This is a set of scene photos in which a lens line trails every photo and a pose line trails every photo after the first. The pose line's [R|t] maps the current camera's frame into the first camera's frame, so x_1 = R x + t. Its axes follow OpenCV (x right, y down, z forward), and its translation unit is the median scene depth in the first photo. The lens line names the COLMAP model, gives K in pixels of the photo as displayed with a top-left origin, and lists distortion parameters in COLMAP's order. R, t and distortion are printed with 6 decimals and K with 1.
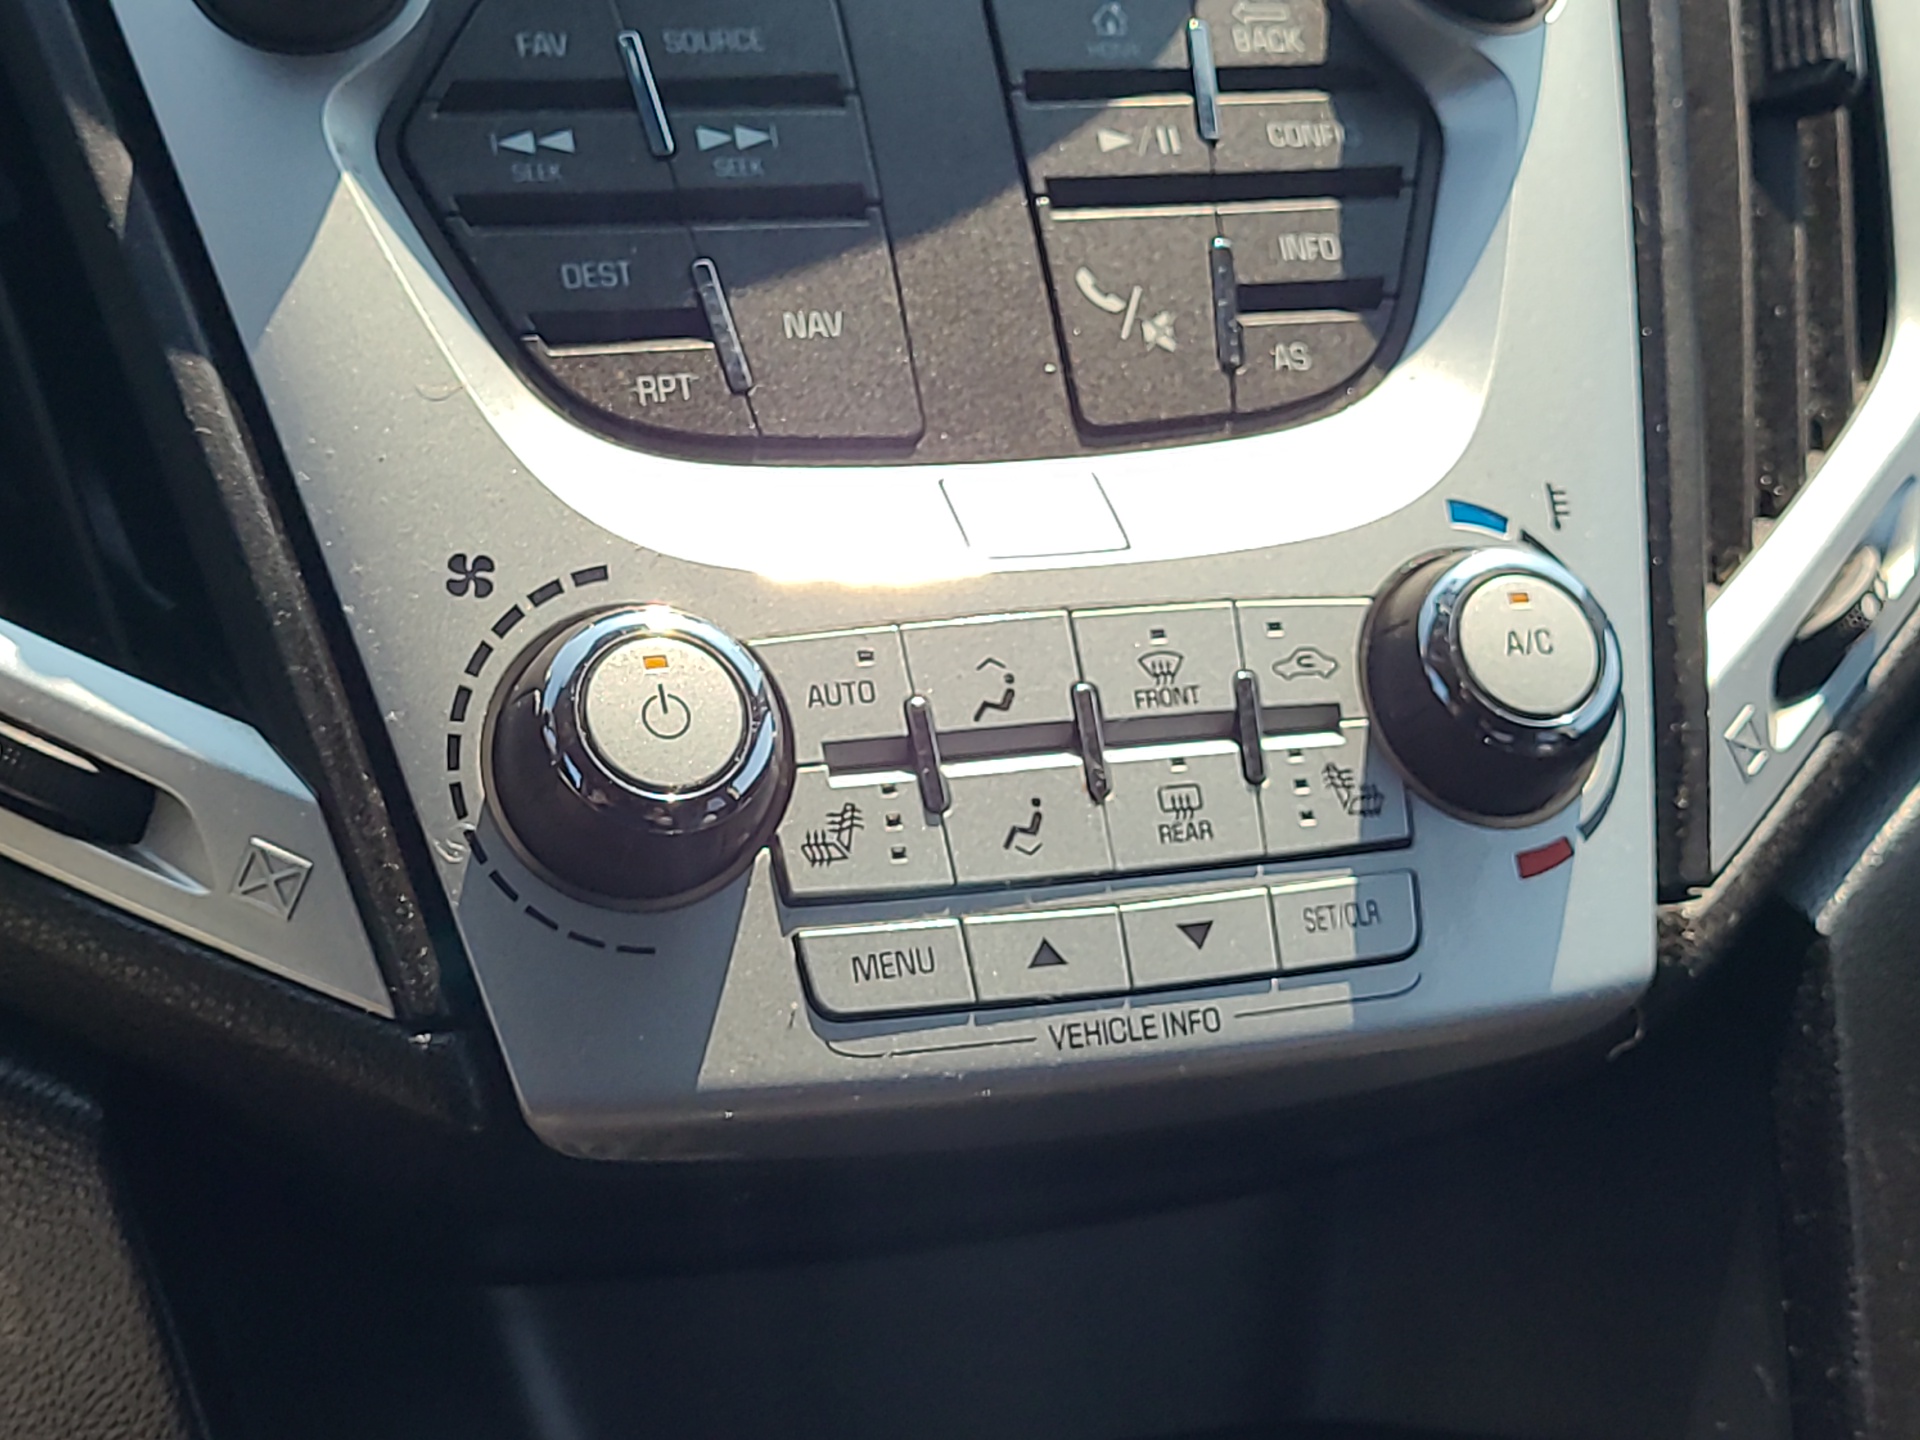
lens RADIAL K [[3574.4, 0, 887.2], [0, 3574.4, 721.9], [0, 0, 1]] dist [0.023673, 0.013797]
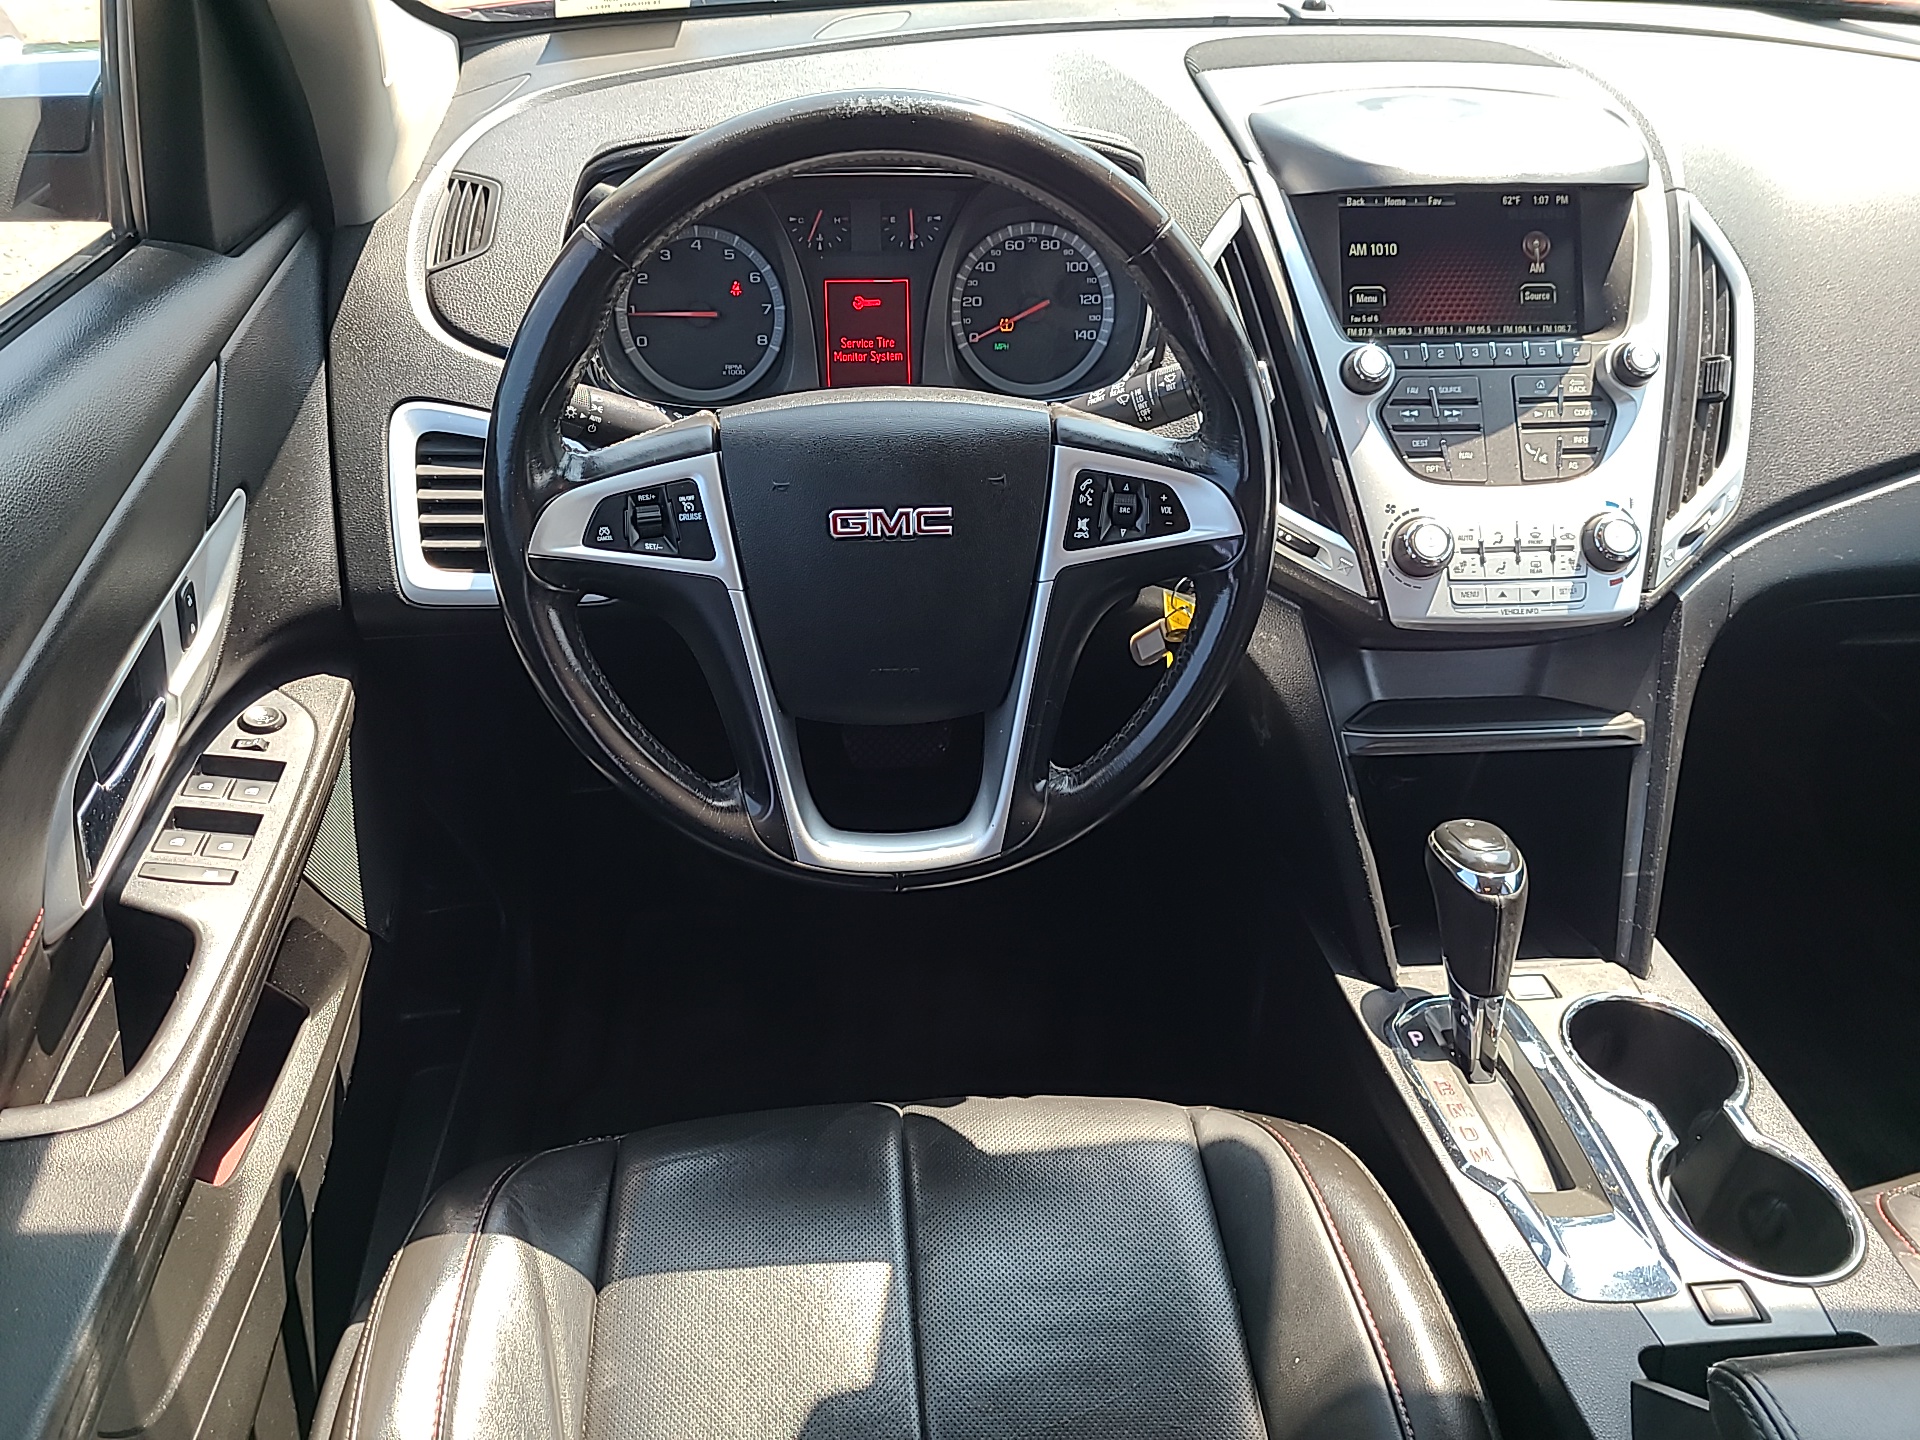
lens RADIAL K [[1467.7, 0, 932.3], [0, 1467.7, 715.1], [0, 0, 1]] dist [0.038859, -0.000180]
pose [[0.969810, 0.105876, -0.219678, -0.238408], [-0.059684, 0.976488, 0.207143, -0.138520], [0.236444, -0.187779, 0.953328, -1.081635]]
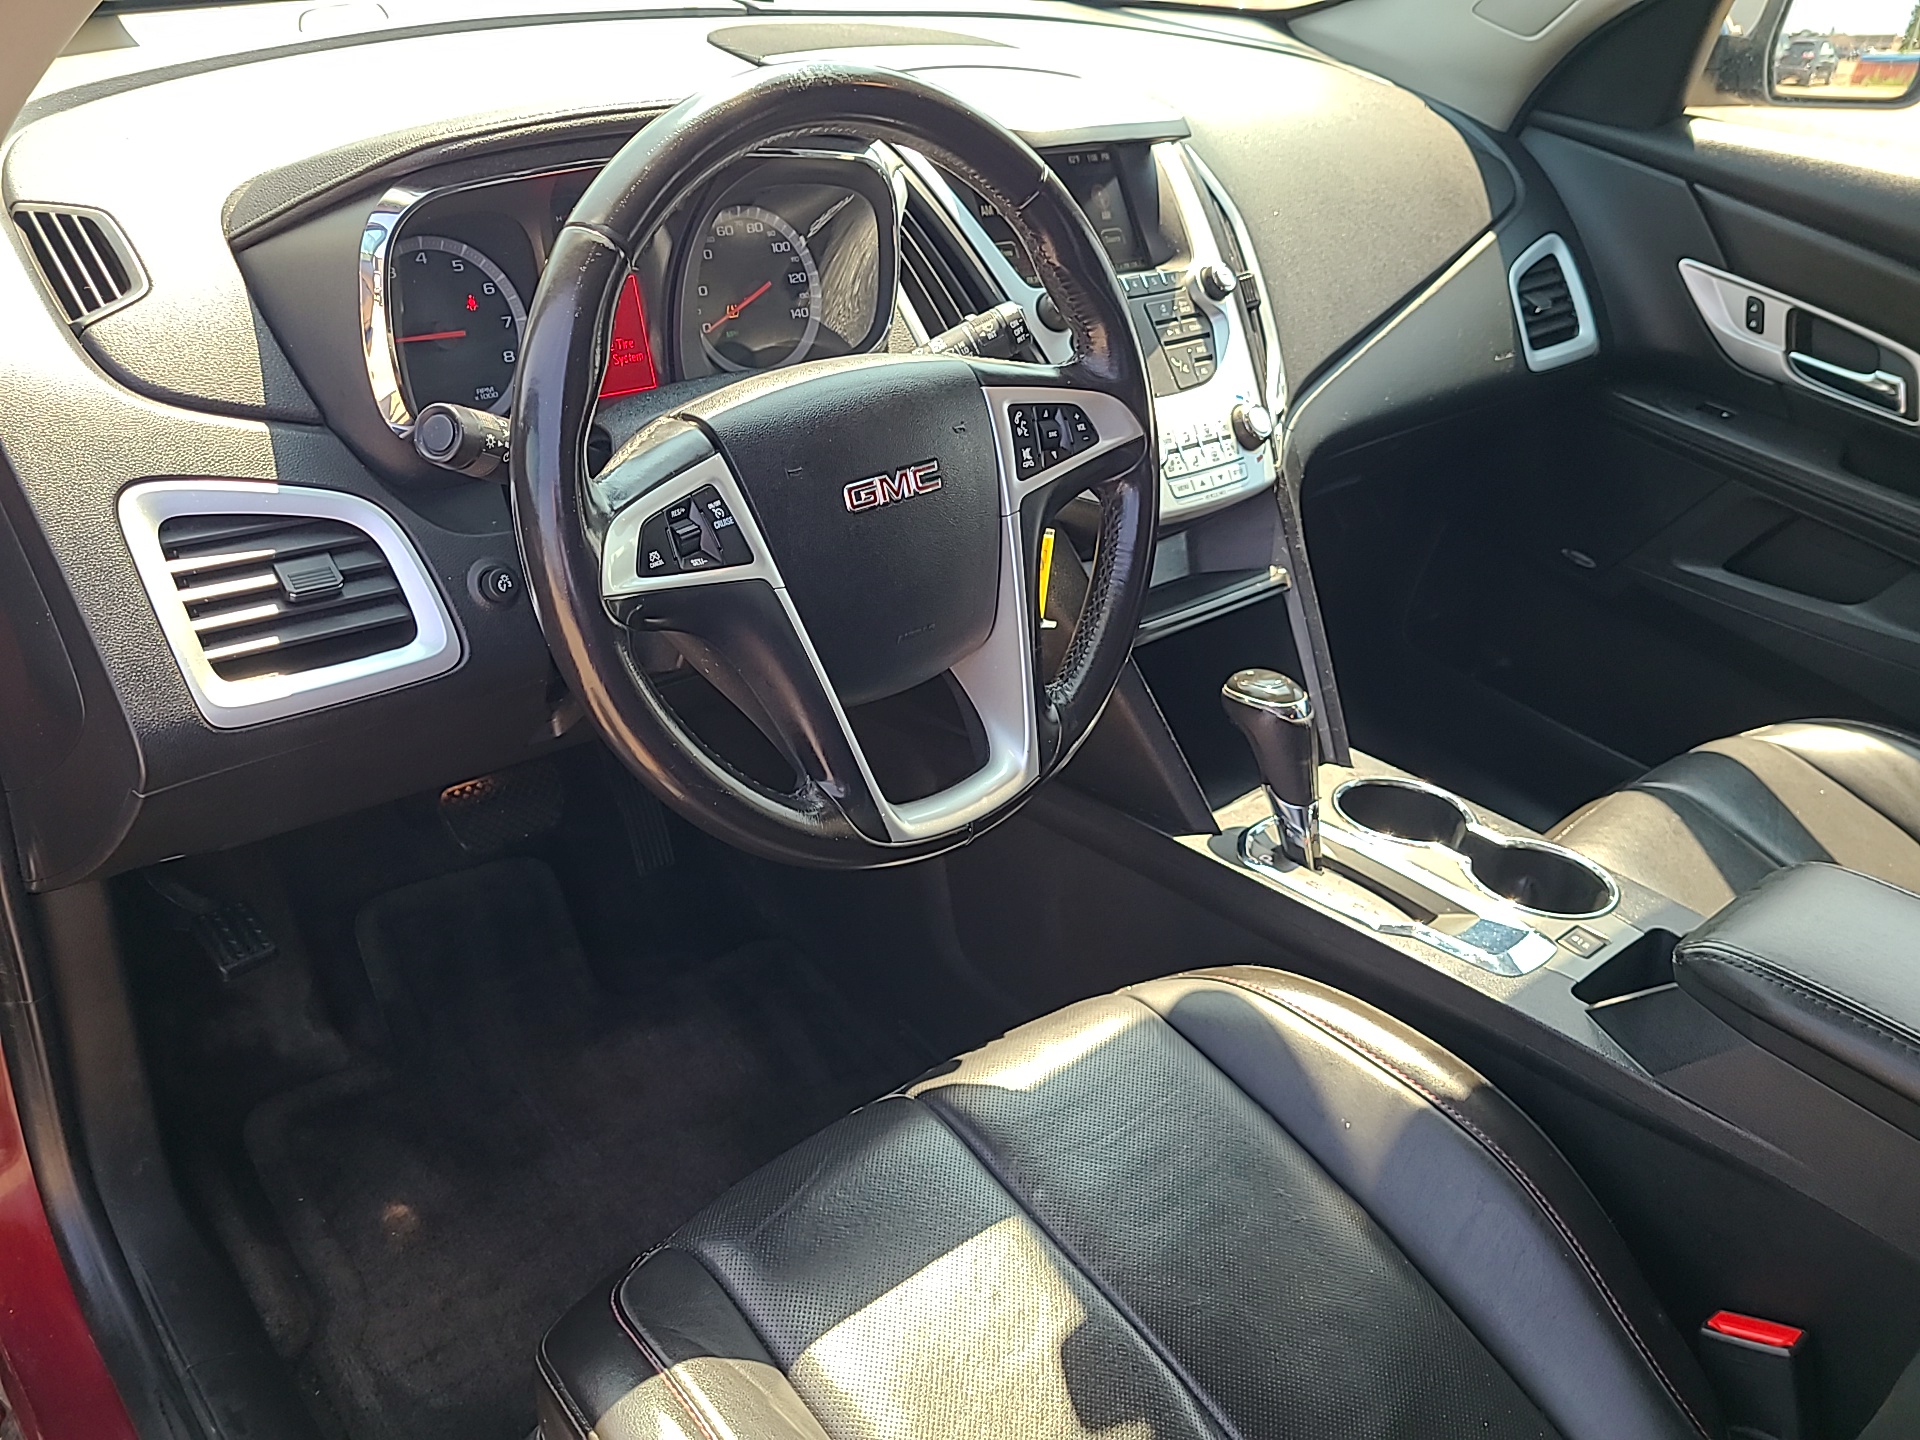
lens RADIAL K [[1597.0, 0, 960.0], [0, 1597.0, 720.0], [0, 0, 1]] dist [0.055363, 0.001467]
pose [[0.920091, -0.169057, 0.353345, -1.221695], [0.108088, 0.976623, 0.185806, -0.079904], [-0.376497, -0.132766, 0.916855, -1.204322]]
